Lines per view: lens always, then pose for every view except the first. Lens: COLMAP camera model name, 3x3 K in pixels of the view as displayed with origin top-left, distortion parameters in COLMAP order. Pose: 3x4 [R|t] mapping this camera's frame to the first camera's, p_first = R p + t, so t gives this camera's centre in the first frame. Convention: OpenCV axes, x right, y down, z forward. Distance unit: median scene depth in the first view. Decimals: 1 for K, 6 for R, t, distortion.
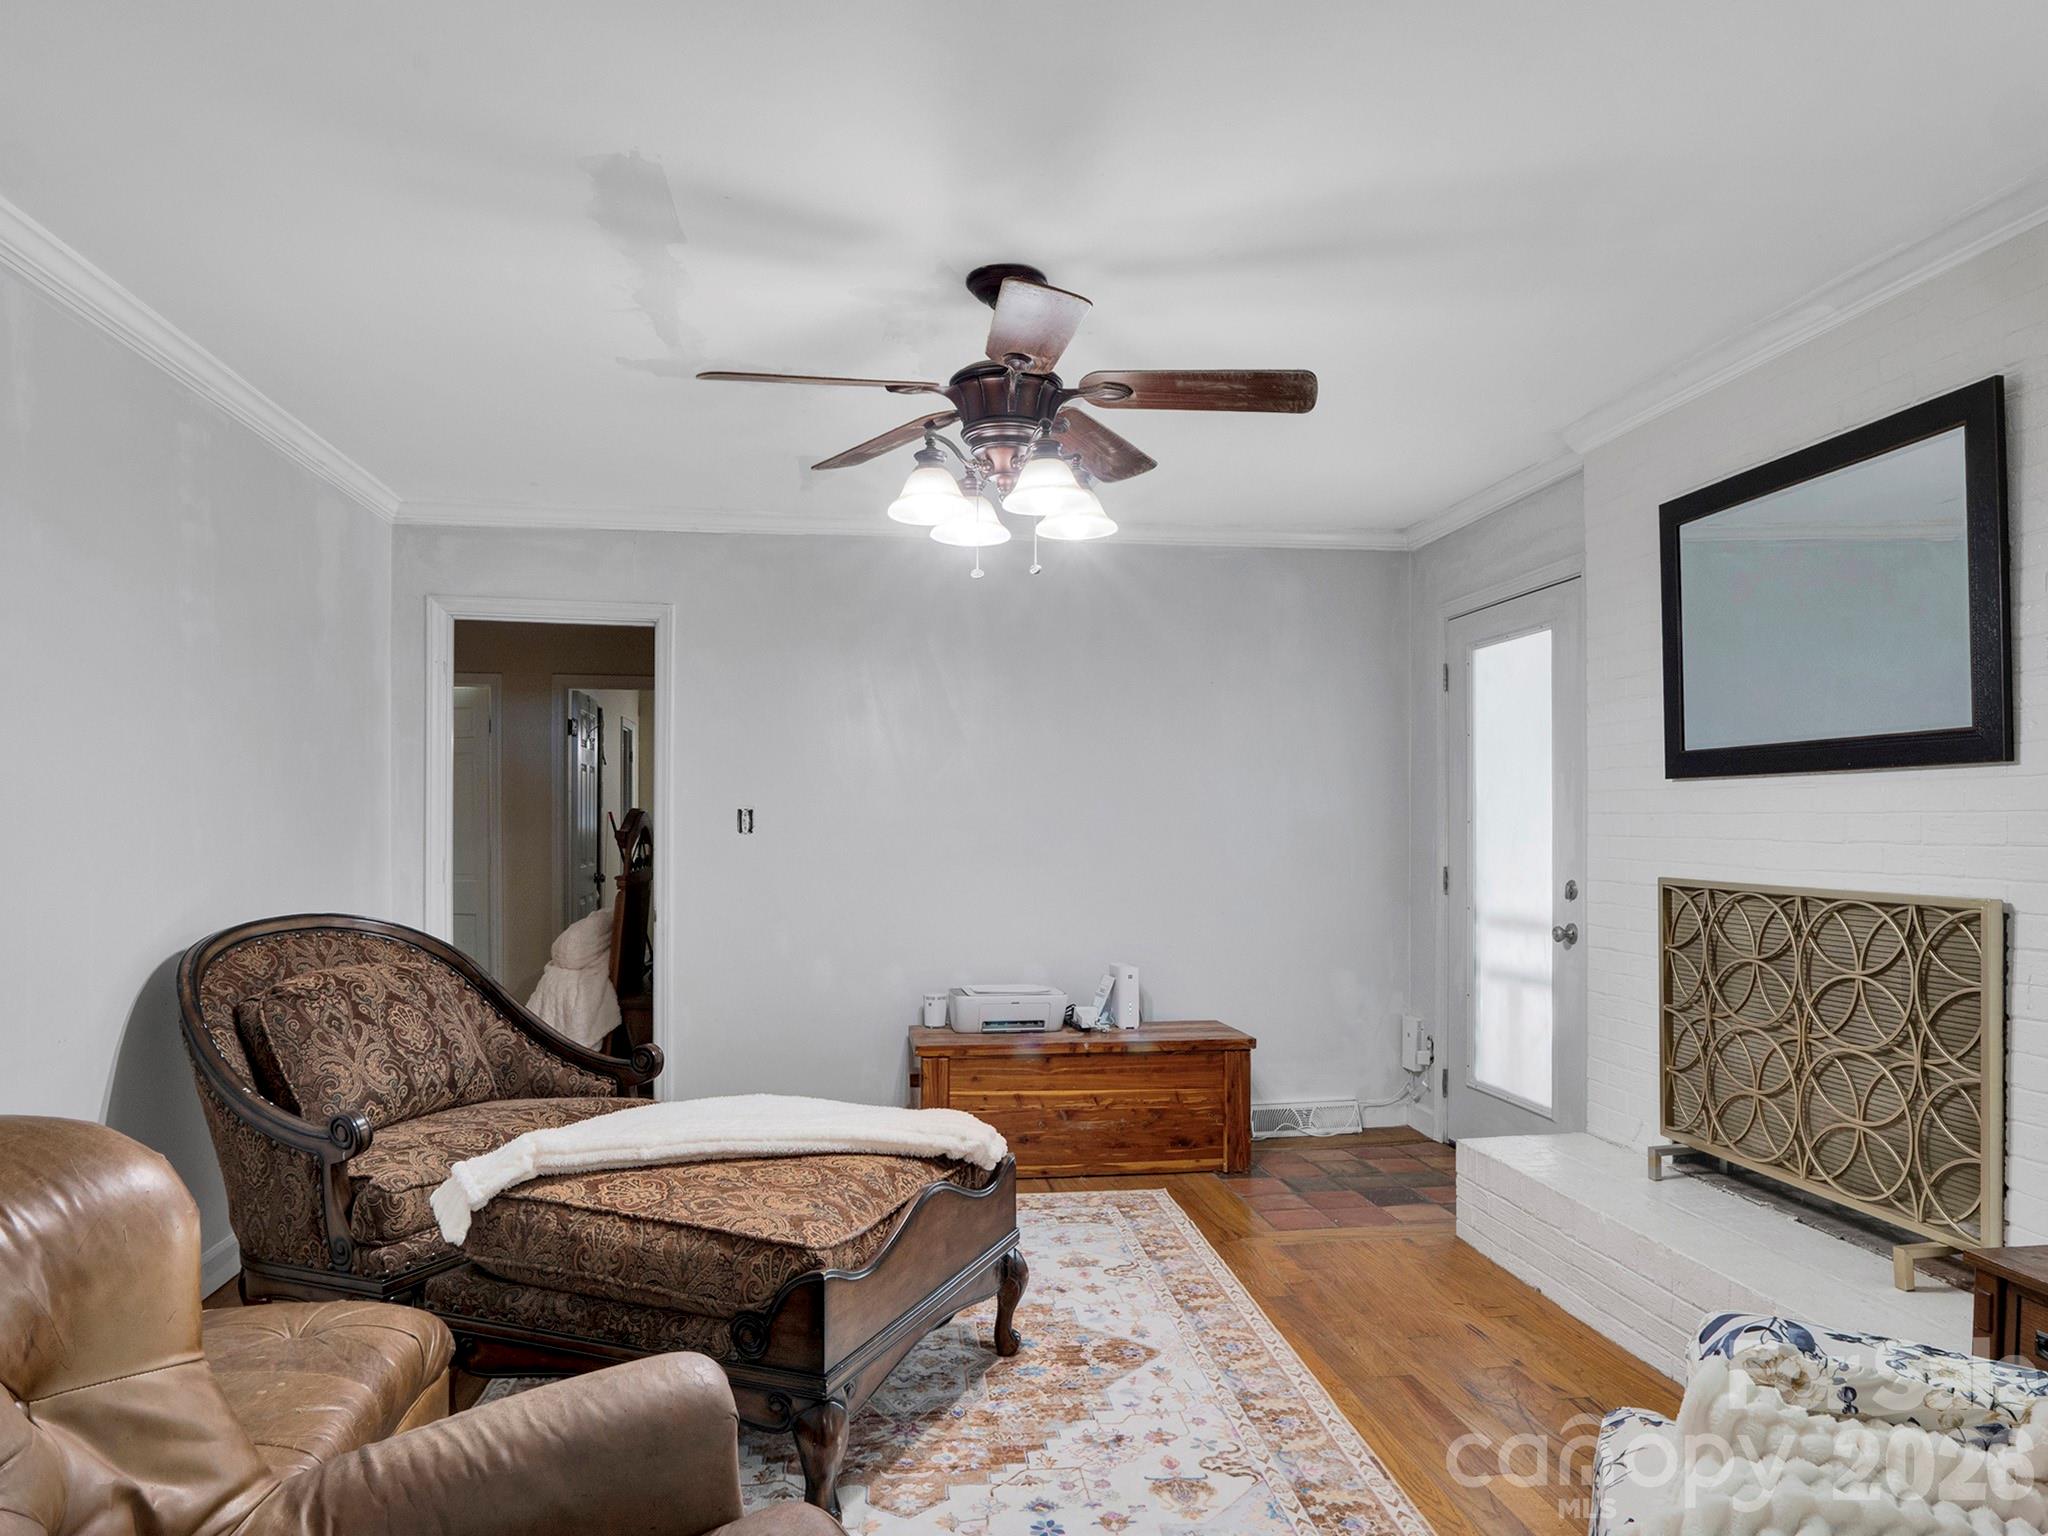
lens RADIAL K [[1305.6, 0, 1021.0], [0, 1305.6, 823.9], [0, 0, 1]] dist [-0.026067, 0.003162]
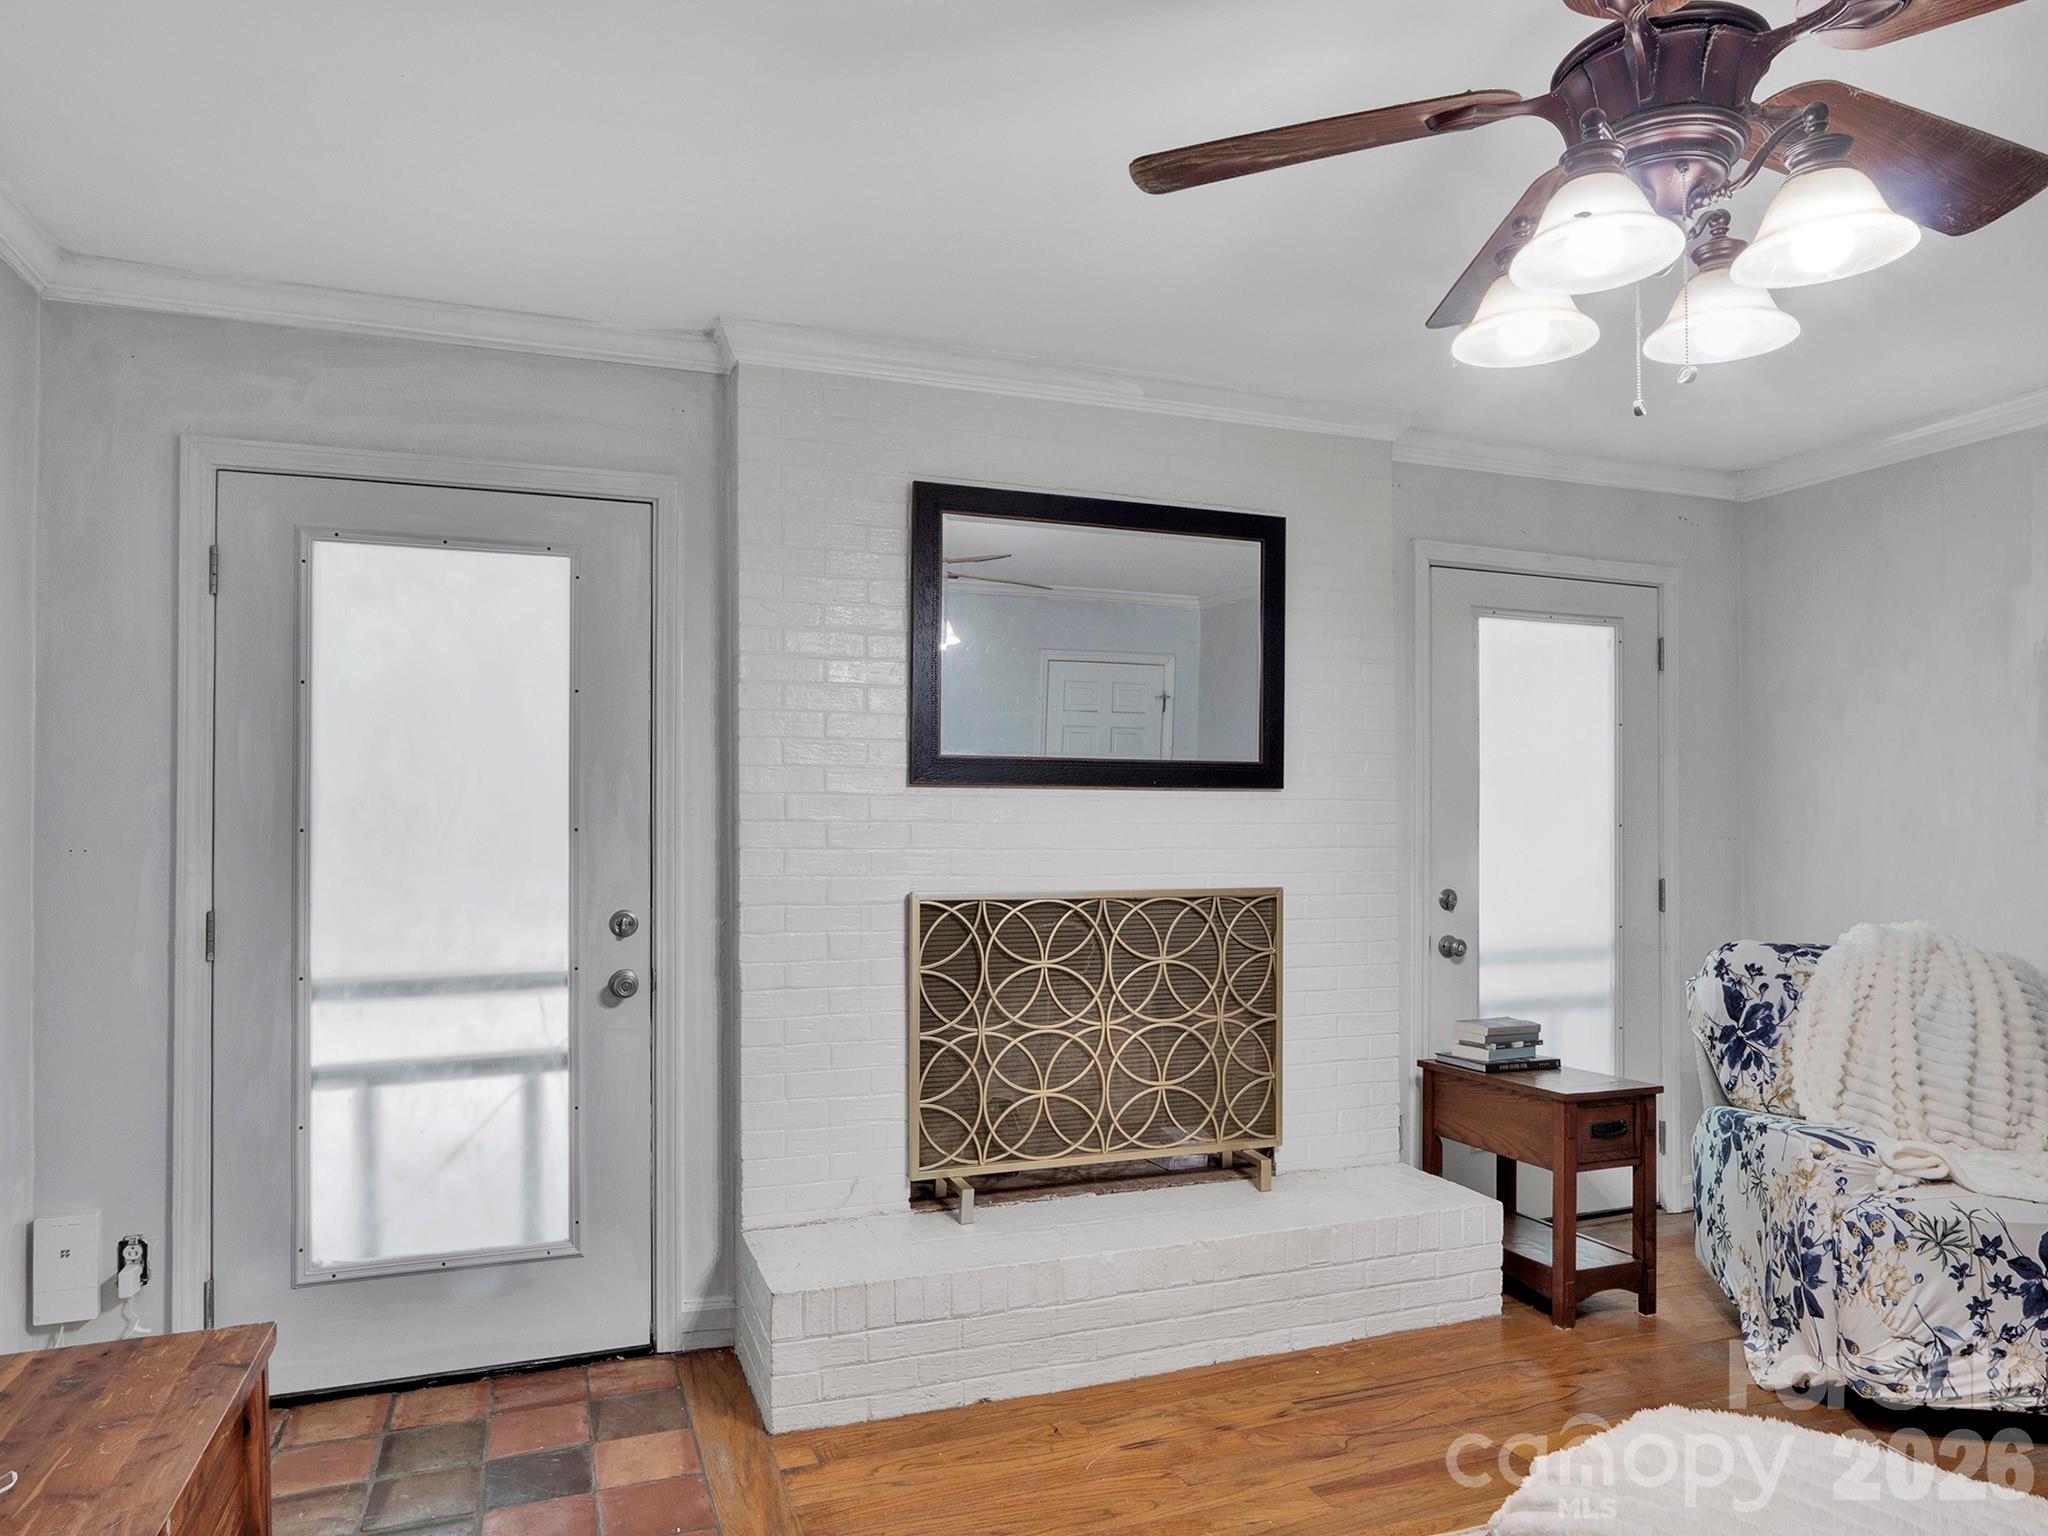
lens RADIAL K [[1305.6, 0, 1021.0], [0, 1305.6, 823.9], [0, 0, 1]] dist [-0.026067, 0.003162]
pose [[-0.220947, 0.004068, 0.975277, -0.436503], [0.002169, 0.999991, -0.003680, -0.004354], [-0.975283, 0.001303, -0.220954, 1.213196]]
